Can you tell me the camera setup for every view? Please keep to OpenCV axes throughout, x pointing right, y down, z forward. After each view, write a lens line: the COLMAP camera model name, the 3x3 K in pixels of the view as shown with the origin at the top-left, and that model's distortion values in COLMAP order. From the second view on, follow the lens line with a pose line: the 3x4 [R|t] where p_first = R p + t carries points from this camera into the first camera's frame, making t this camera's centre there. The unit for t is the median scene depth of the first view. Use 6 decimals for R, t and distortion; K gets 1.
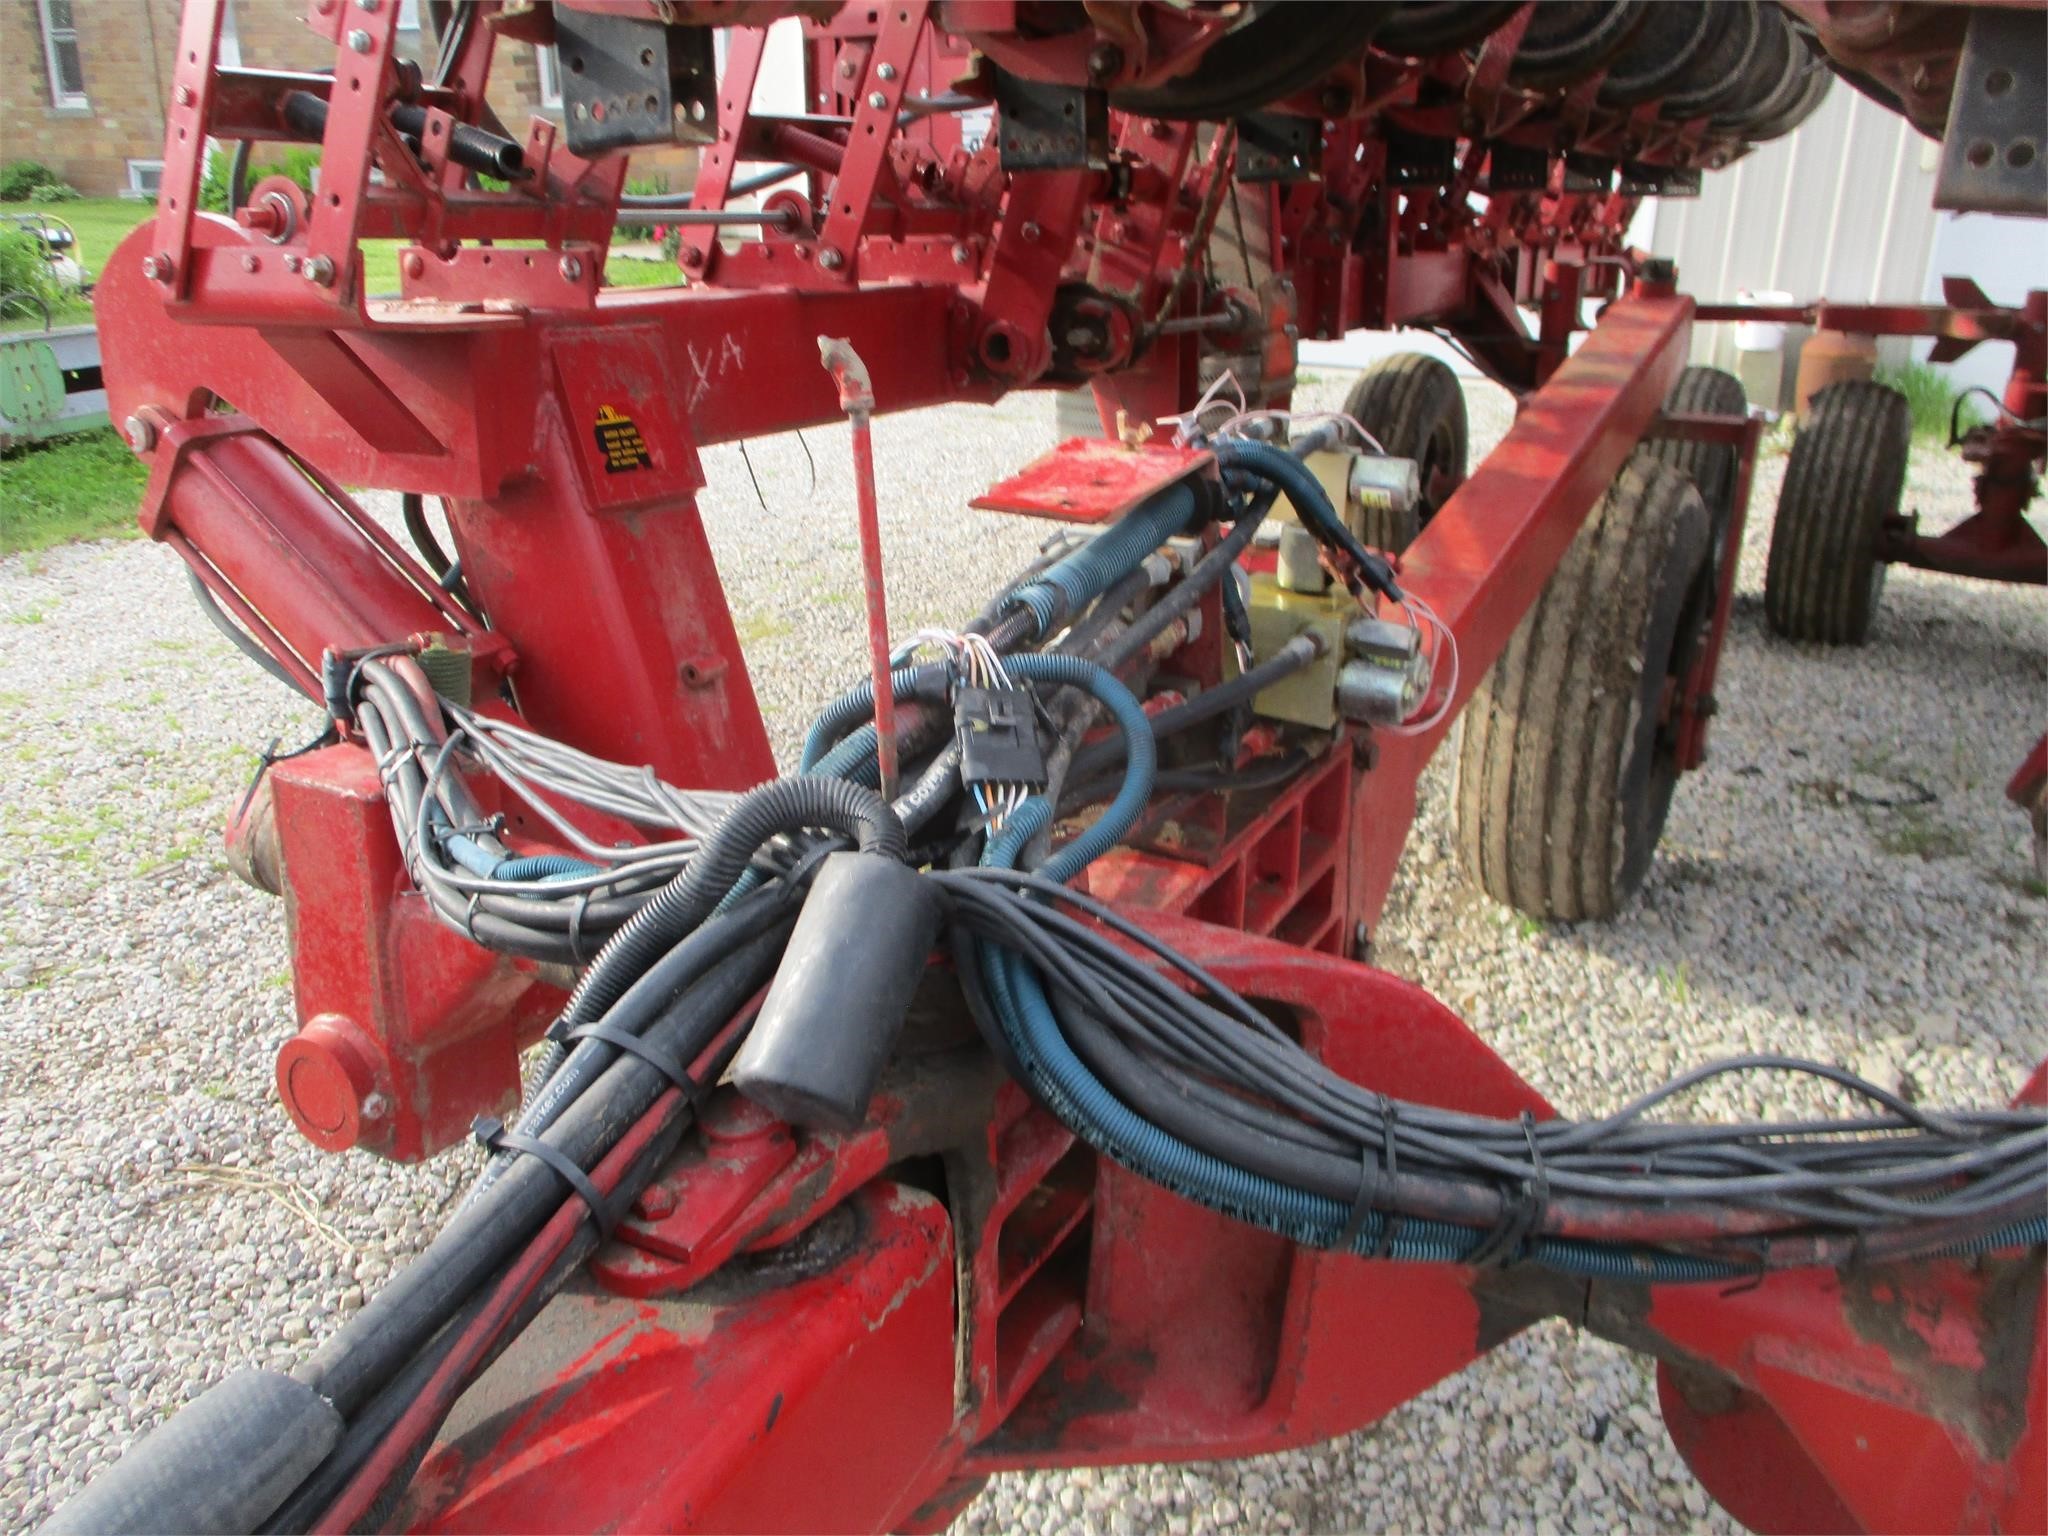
lens RADIAL K [[1650.2, 0, 1024.0], [0, 1650.2, 768.0], [0, 0, 1]] dist [-0.000699, -0.031517]
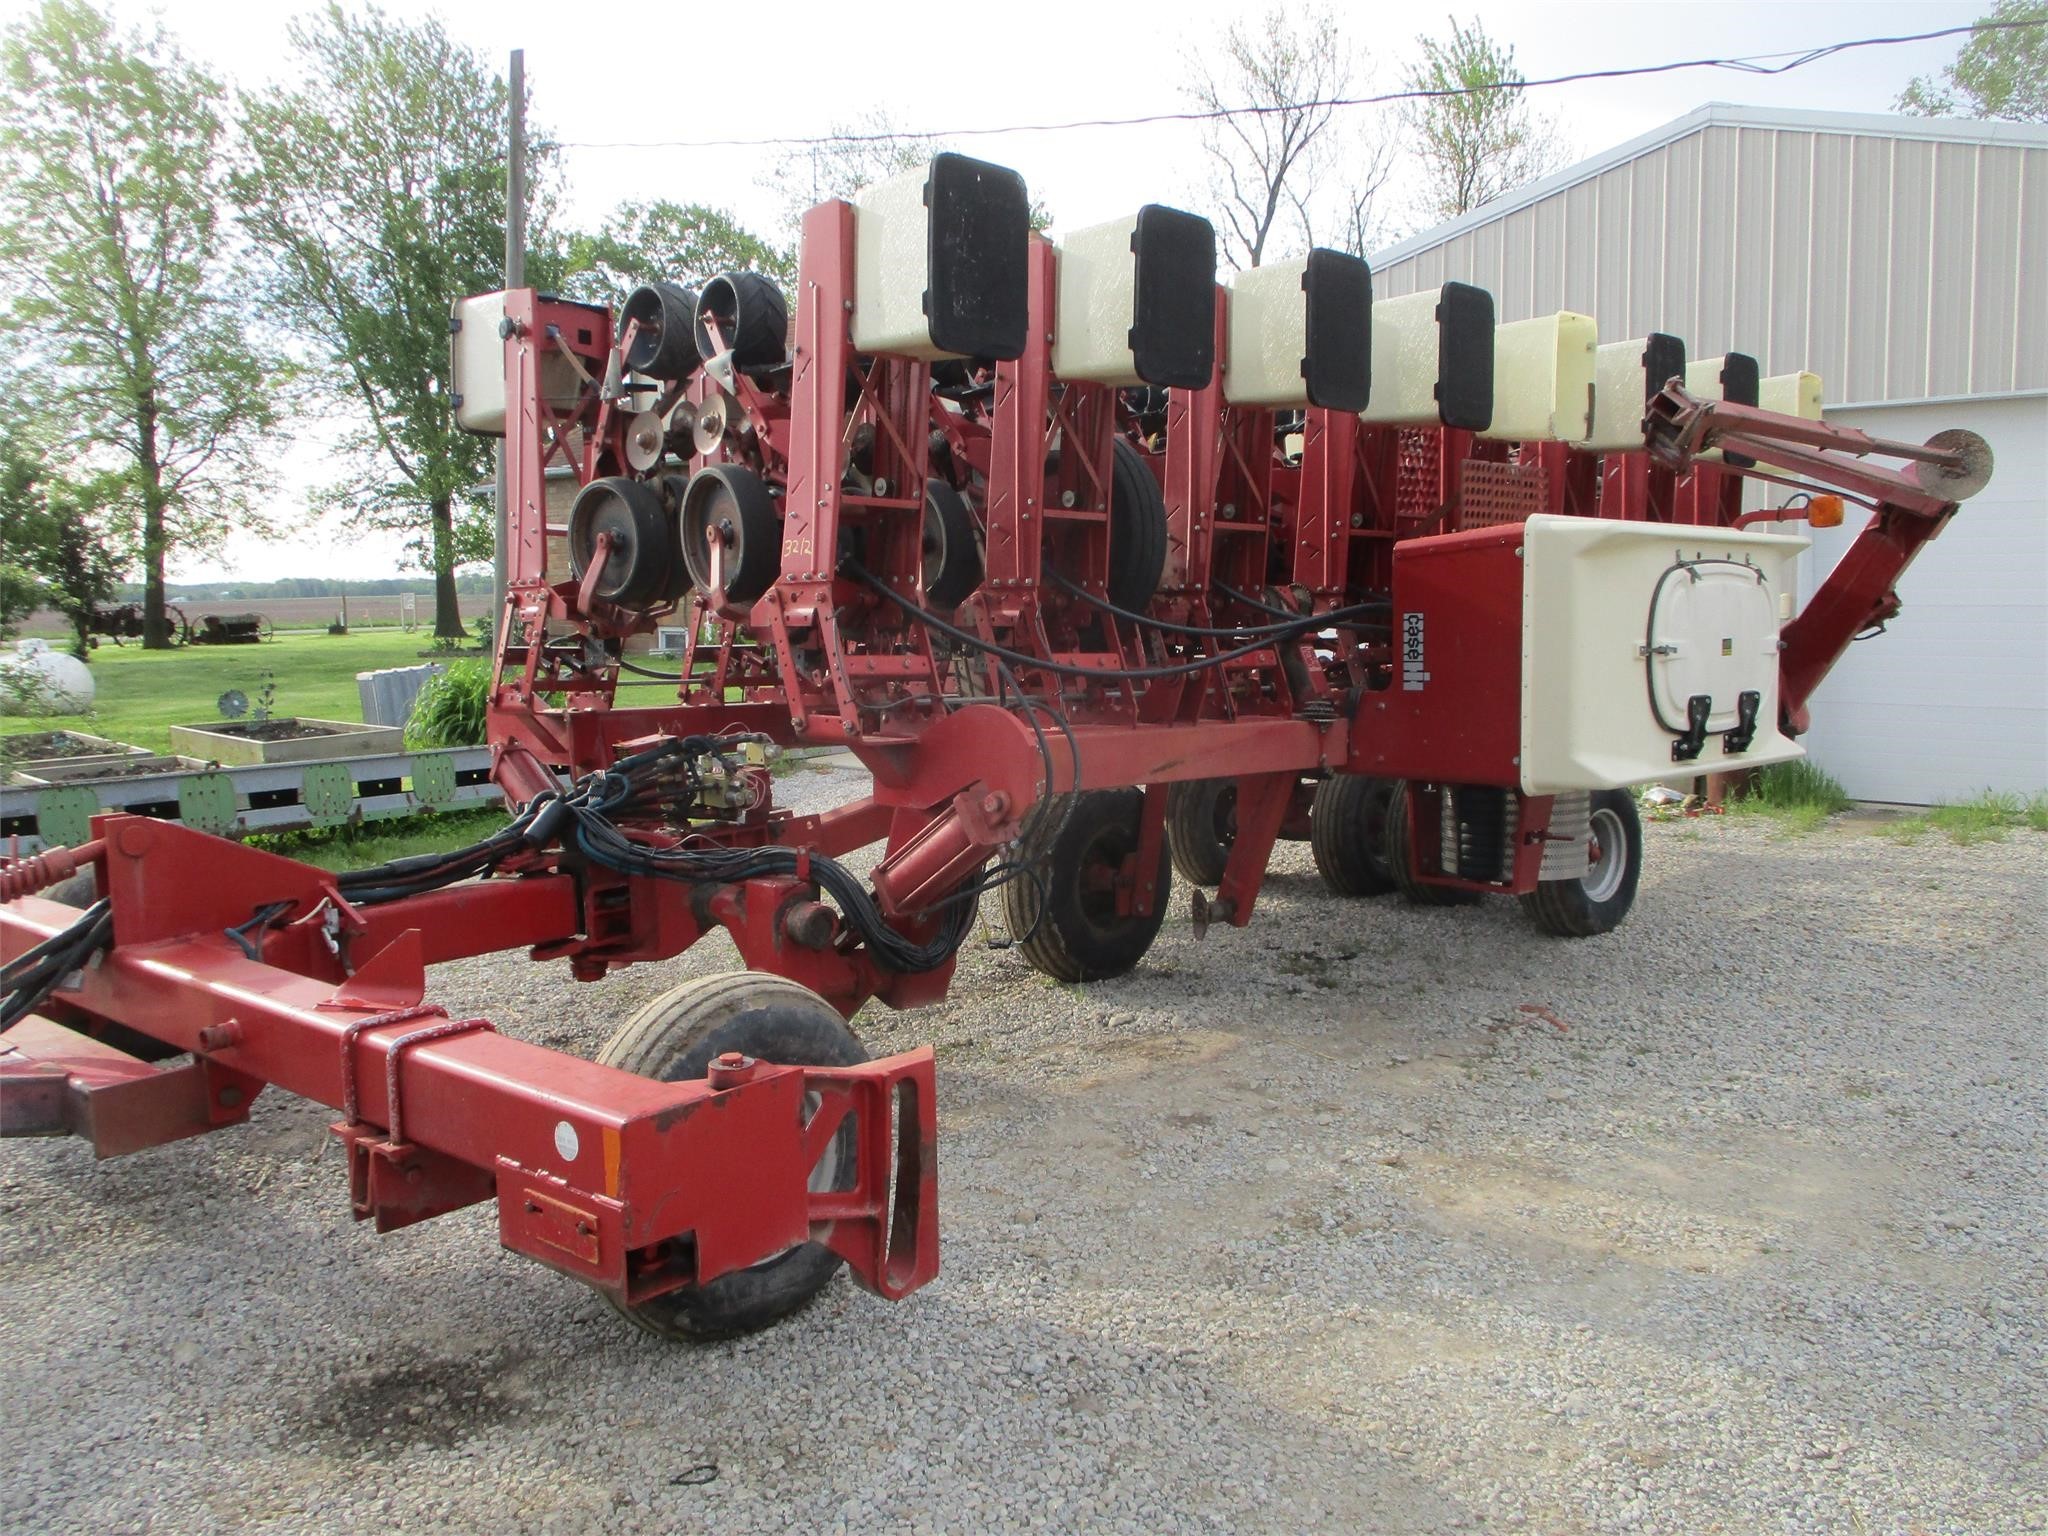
lens RADIAL K [[1650.2, 0, 1024.0], [0, 1650.2, 768.0], [0, 0, 1]] dist [-0.000699, -0.031517]
pose [[0.961187, -0.003885, -0.275869, 1.161117], [-0.065417, 0.968178, -0.241562, 0.466116], [0.268029, 0.250233, 0.930346, -1.470068]]
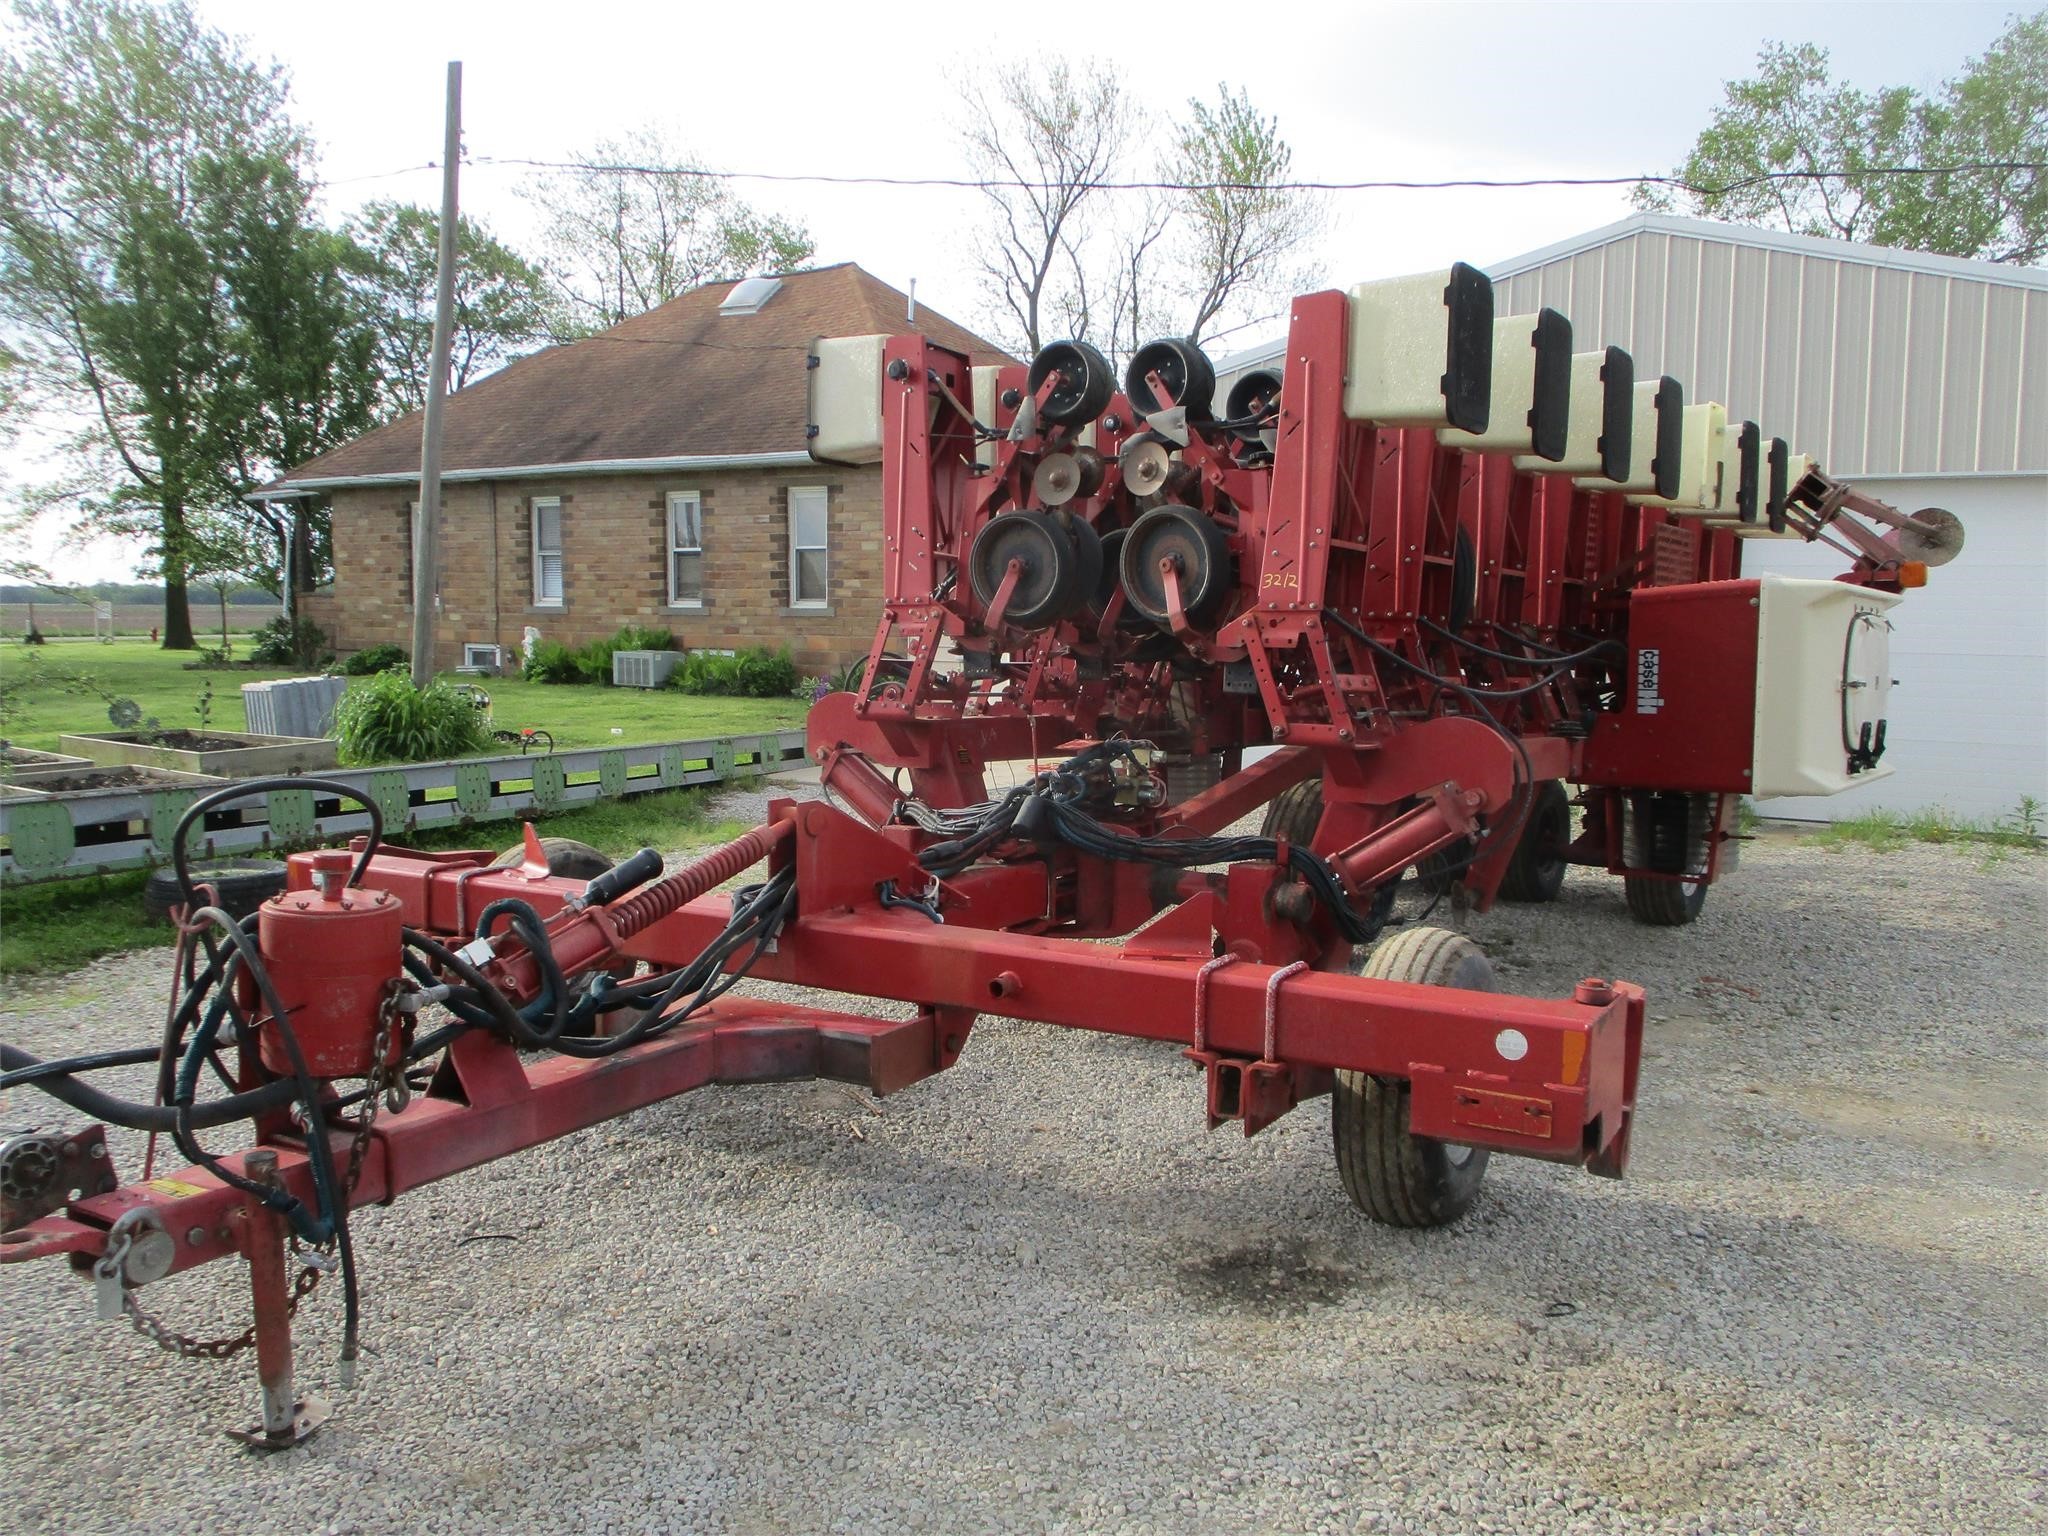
lens RADIAL K [[1646.6, 0, 1001.4], [0, 1646.6, 785.9], [0, 0, 1]] dist [-0.024342, 0.007073]
pose [[0.994300, 0.004164, -0.106536, 0.175537], [-0.031428, 0.966284, -0.255553, 0.637452], [0.101880, 0.257444, 0.960907, -1.972507]]
